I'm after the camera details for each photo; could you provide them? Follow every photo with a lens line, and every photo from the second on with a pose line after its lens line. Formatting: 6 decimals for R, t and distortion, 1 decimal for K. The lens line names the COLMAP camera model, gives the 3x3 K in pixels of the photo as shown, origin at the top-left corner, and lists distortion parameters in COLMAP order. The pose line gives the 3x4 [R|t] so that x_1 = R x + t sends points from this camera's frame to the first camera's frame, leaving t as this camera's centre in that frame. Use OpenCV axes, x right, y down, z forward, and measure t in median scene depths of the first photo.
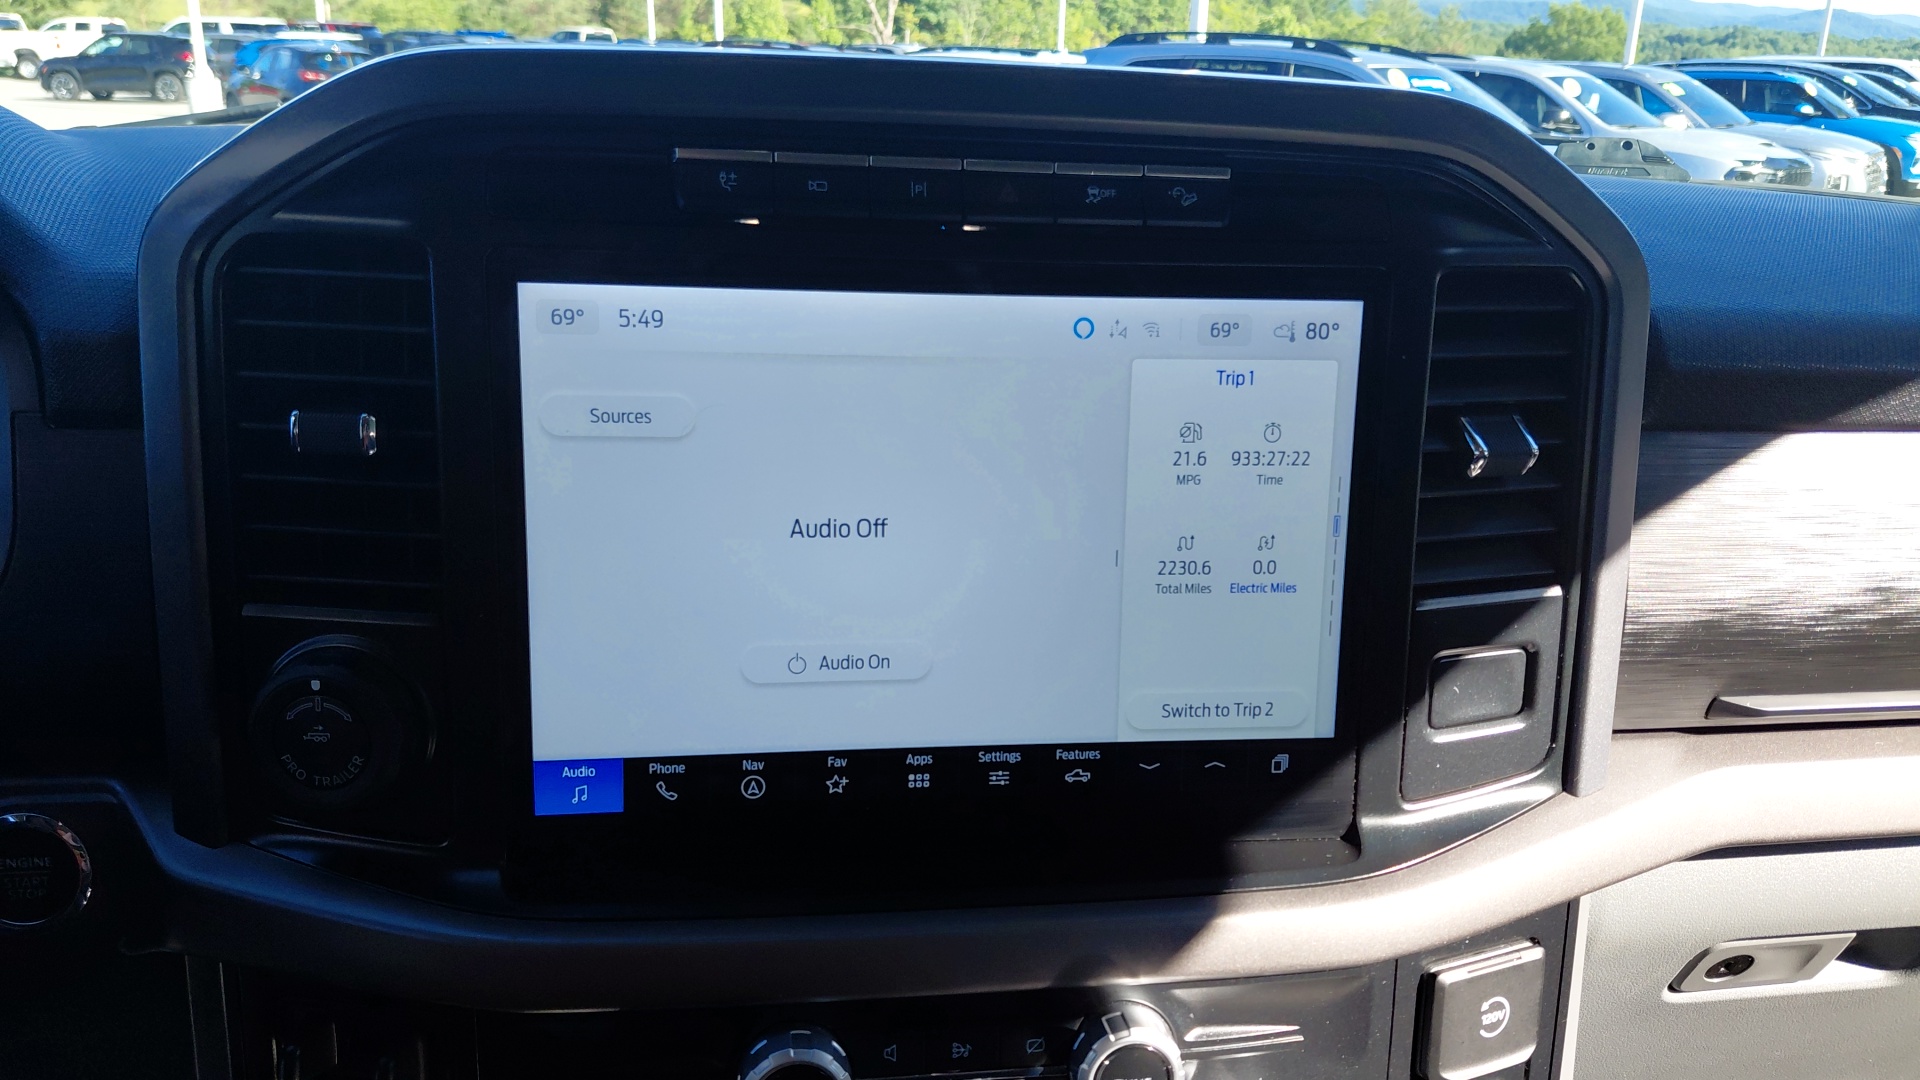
lens RADIAL K [[1421.6, 0, 975.9], [0, 1421.6, 547.8], [0, 0, 1]] dist [0.064379, -0.119736]
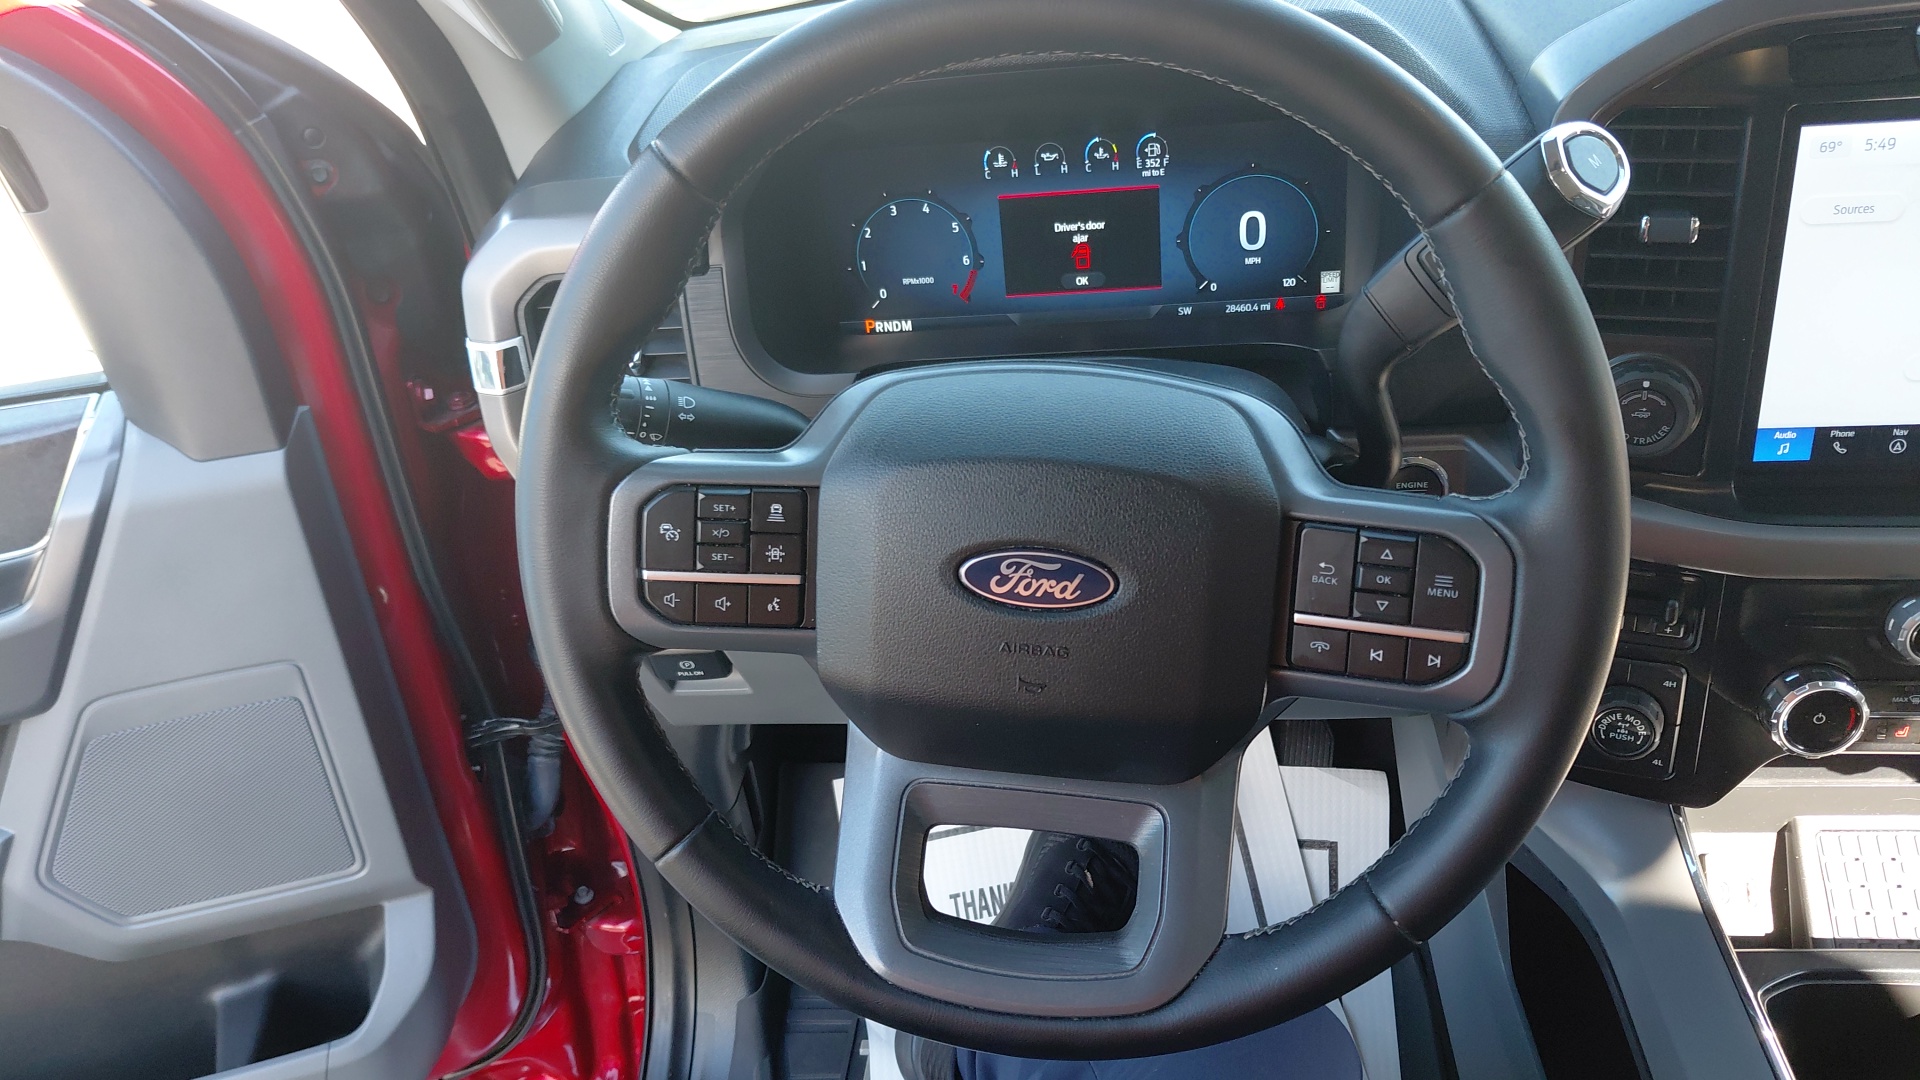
lens RADIAL K [[1421.6, 0, 963.1], [0, 1421.6, 553.9], [0, 0, 1]] dist [0.064379, -0.119736]
pose [[0.951676, 0.032621, -0.305368, -0.589719], [0.052477, 0.962445, 0.266357, -0.168761], [0.302589, -0.269511, 0.914223, -0.688671]]
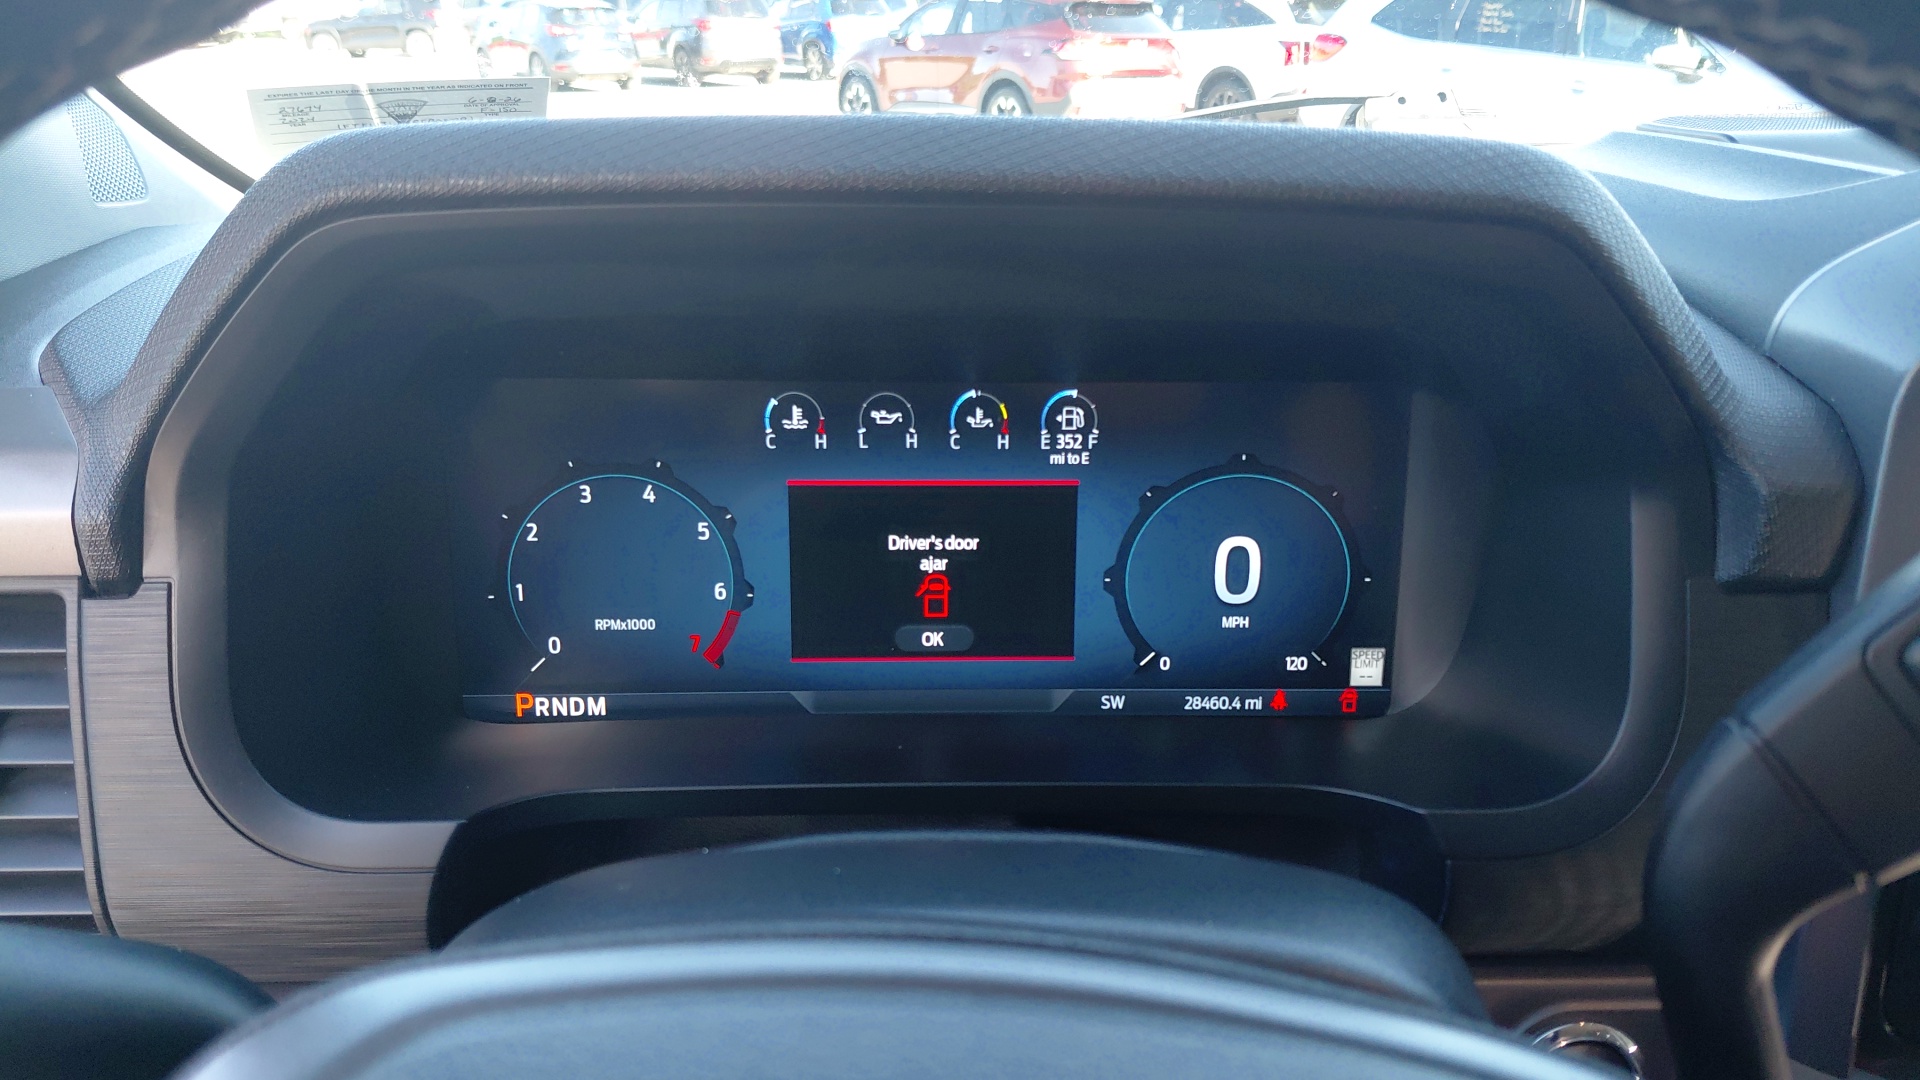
lens RADIAL K [[1421.6, 0, 961.1], [0, 1421.6, 533.6], [0, 0, 1]] dist [0.064379, -0.119736]
pose [[0.989611, 0.019809, -0.142397, -0.836757], [-0.015524, 0.999394, 0.031141, -0.120591], [0.142927, -0.028607, 0.989320, 0.086819]]
